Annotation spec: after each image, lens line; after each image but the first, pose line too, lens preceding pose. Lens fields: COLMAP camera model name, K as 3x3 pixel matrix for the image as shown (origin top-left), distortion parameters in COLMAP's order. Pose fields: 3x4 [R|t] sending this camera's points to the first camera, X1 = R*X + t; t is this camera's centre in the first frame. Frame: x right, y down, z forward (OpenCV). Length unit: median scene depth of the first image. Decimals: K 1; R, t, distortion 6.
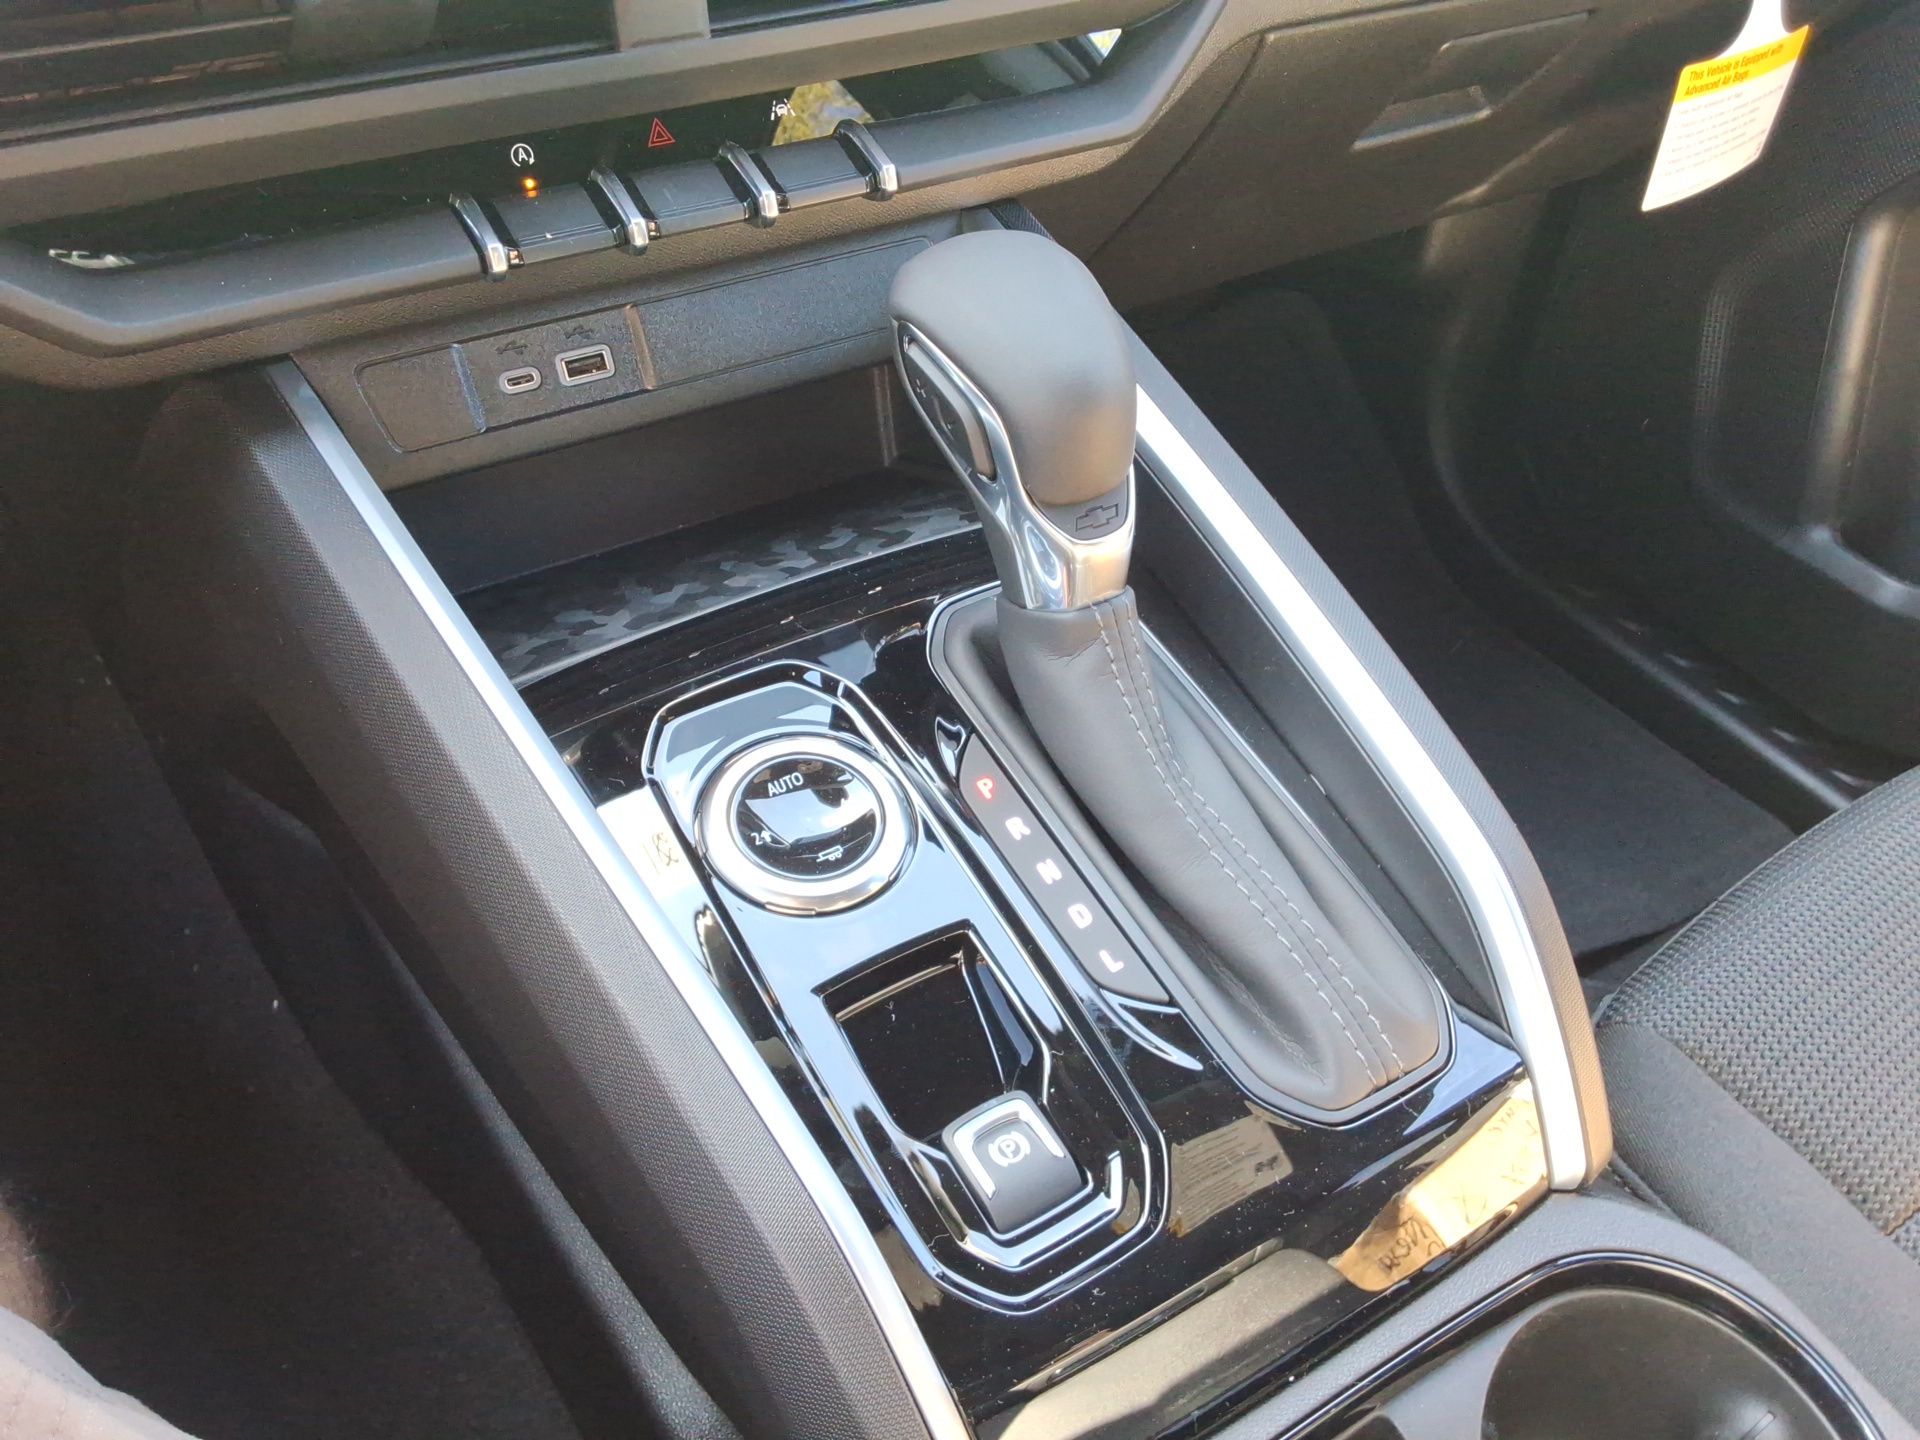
lens RADIAL K [[1545.7, 0, 991.2], [0, 1545.7, 710.7], [0, 0, 1]] dist [0.093119, -0.139391]
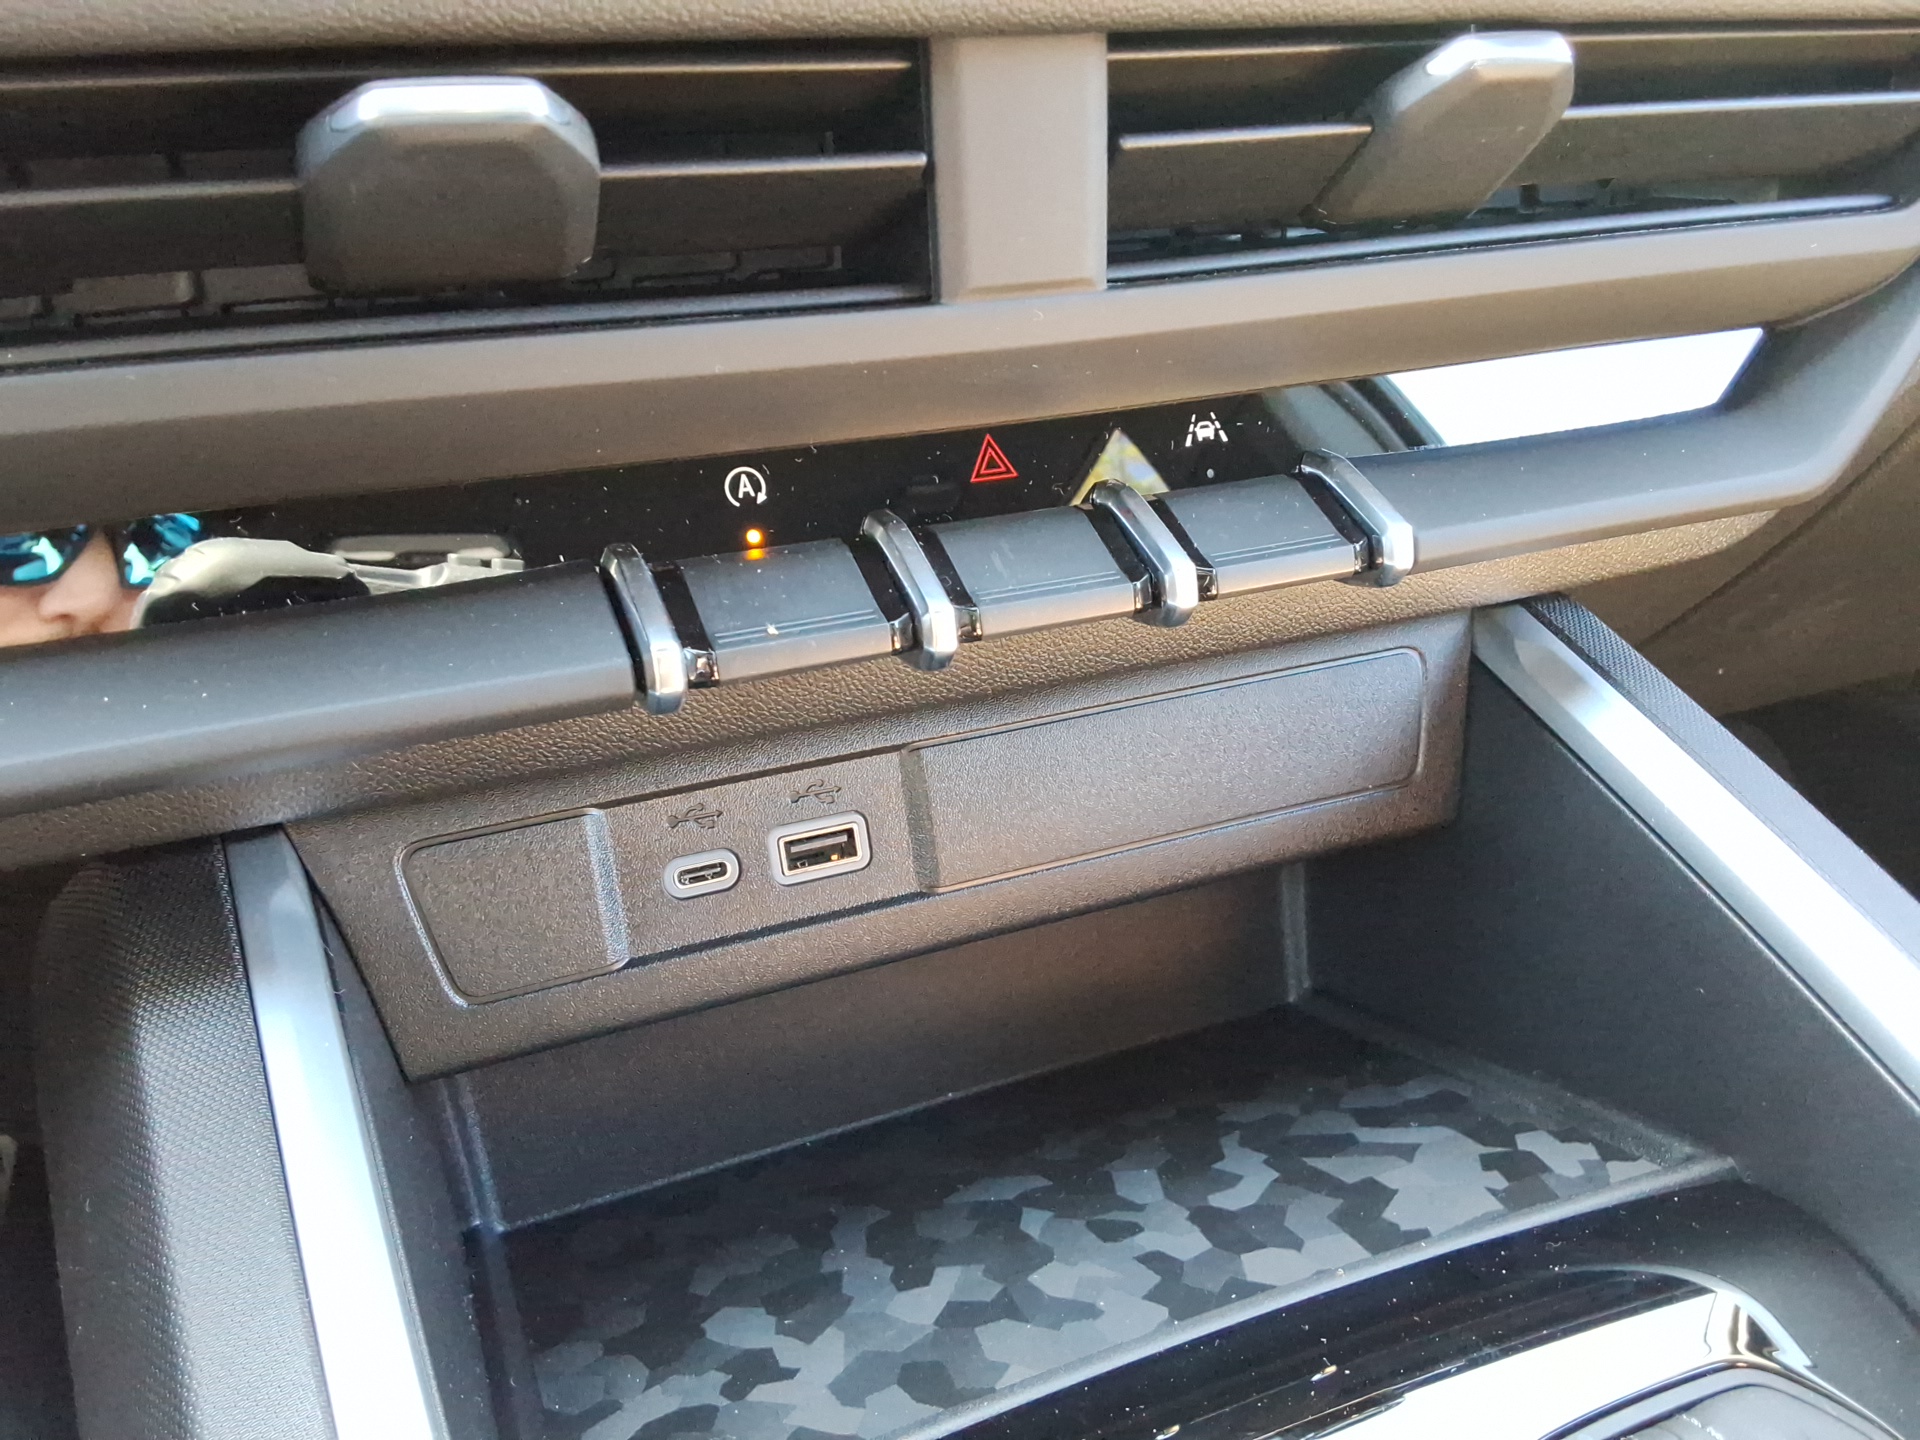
lens RADIAL K [[1545.7, 0, 991.2], [0, 1545.7, 710.7], [0, 0, 1]] dist [0.093119, -0.139391]
pose [[0.985766, 0.045624, -0.161815, -0.115940], [-0.083755, 0.967805, -0.237356, -0.147858], [0.145776, 0.247530, 0.957851, 0.480491]]
